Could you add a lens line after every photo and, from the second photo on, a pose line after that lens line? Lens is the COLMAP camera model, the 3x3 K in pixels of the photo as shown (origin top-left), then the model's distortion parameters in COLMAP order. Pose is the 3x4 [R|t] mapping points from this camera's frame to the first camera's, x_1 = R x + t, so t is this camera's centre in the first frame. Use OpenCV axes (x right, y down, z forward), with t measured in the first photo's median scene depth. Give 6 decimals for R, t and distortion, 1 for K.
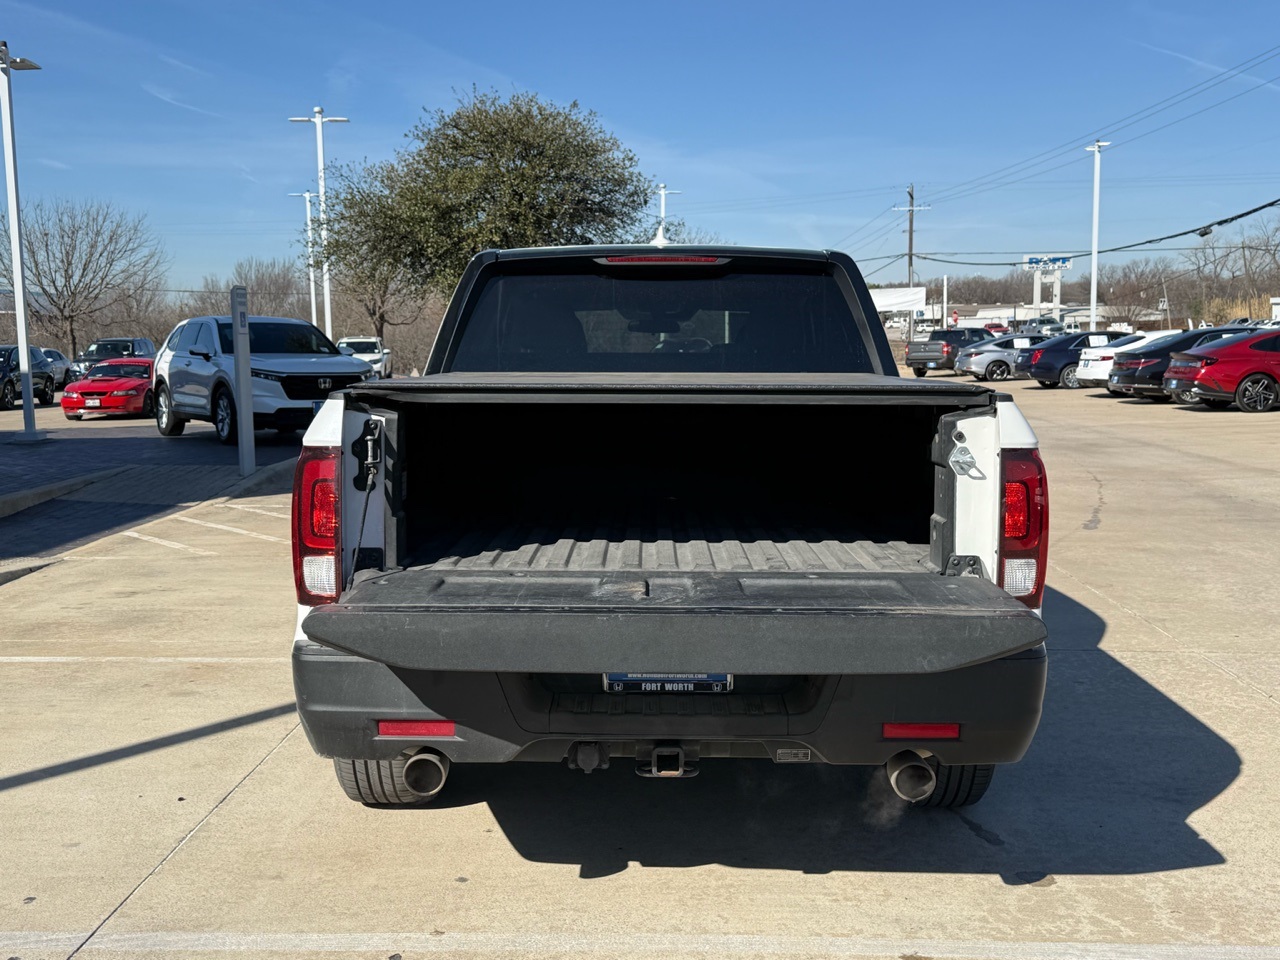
lens RADIAL K [[1340.9, 0, 640.7], [0, 1340.9, 464.6], [0, 0, 1]] dist [0.088968, 0.000000]
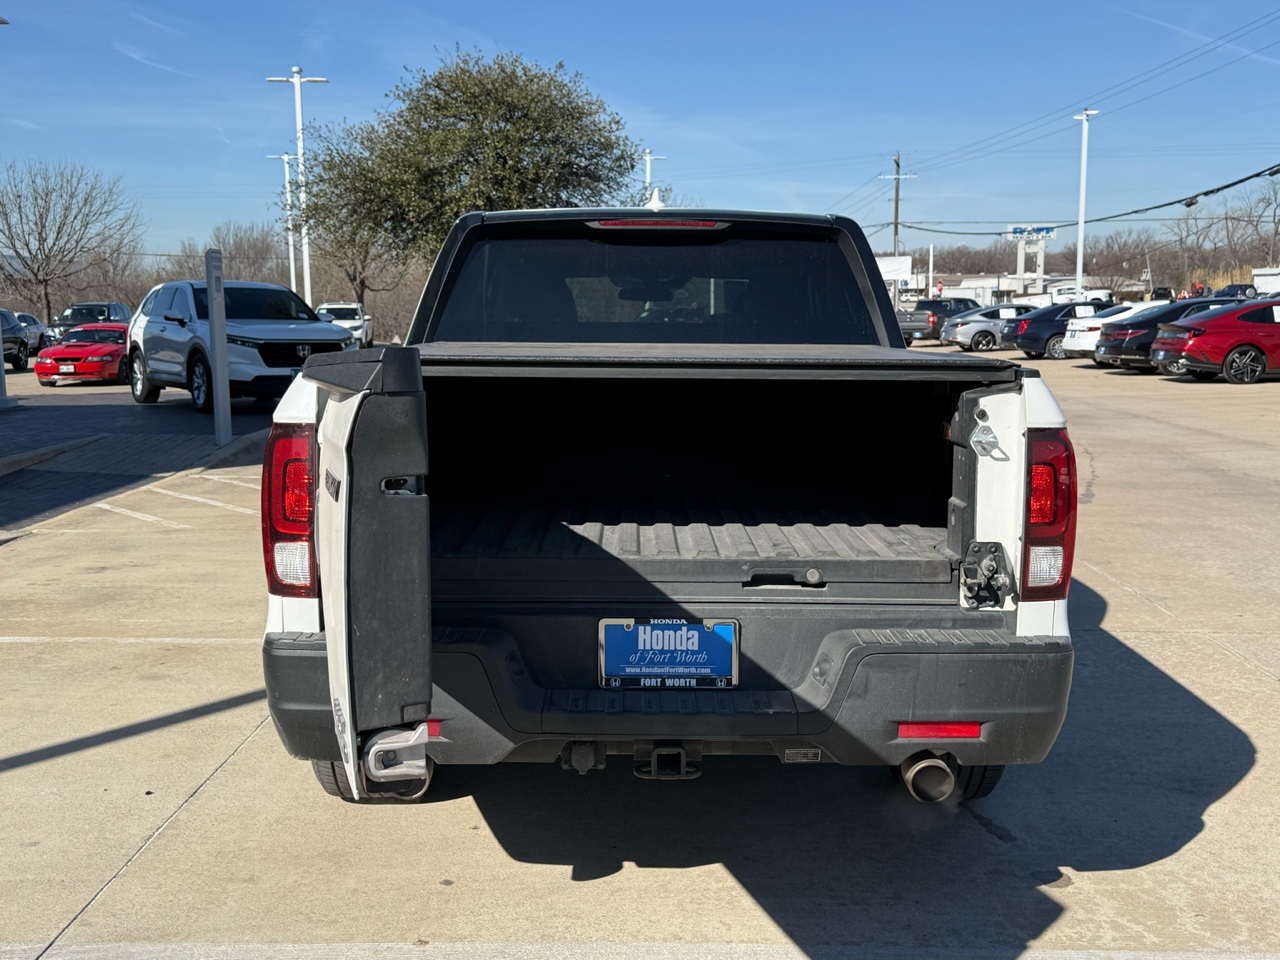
lens RADIAL K [[1340.9, 0, 648.7], [0, 1340.9, 473.5], [0, 0, 1]] dist [0.088968, 0.000000]
pose [[0.999823, 0.003164, 0.018538, -0.006022], [-0.003717, 0.999548, 0.029838, -0.003959], [-0.018435, -0.029902, 0.999383, 0.038168]]
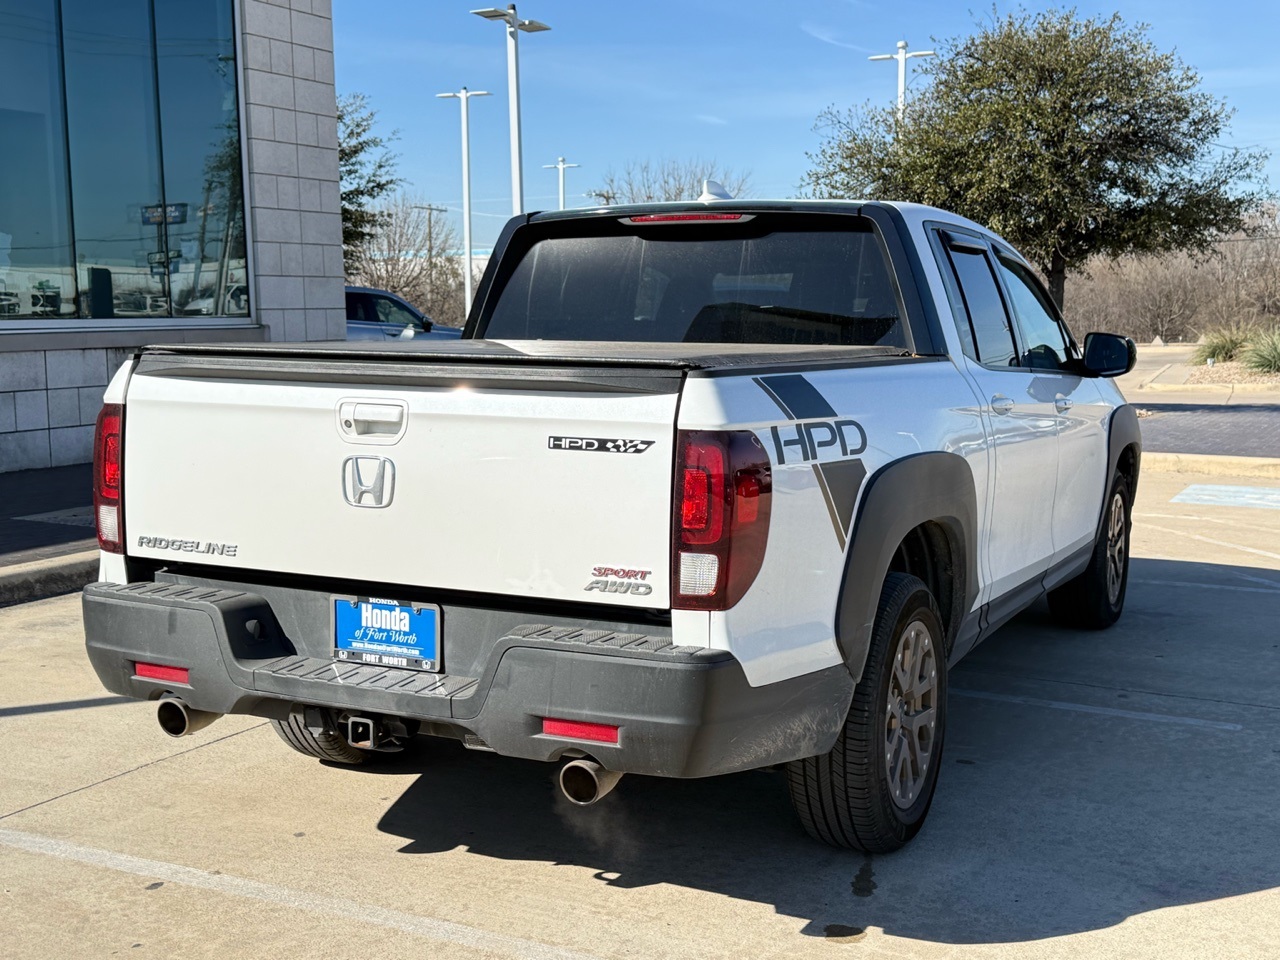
lens RADIAL K [[1566.8, 0, 640.5], [0, 1566.8, 473.1], [0, 0, 1]] dist [0.080289, 0.000000]
pose [[0.897624, 0.049140, -0.438015, 0.363836], [-0.043237, 0.998790, 0.023446, -0.003298], [0.438637, -0.002107, 0.898662, 0.025556]]
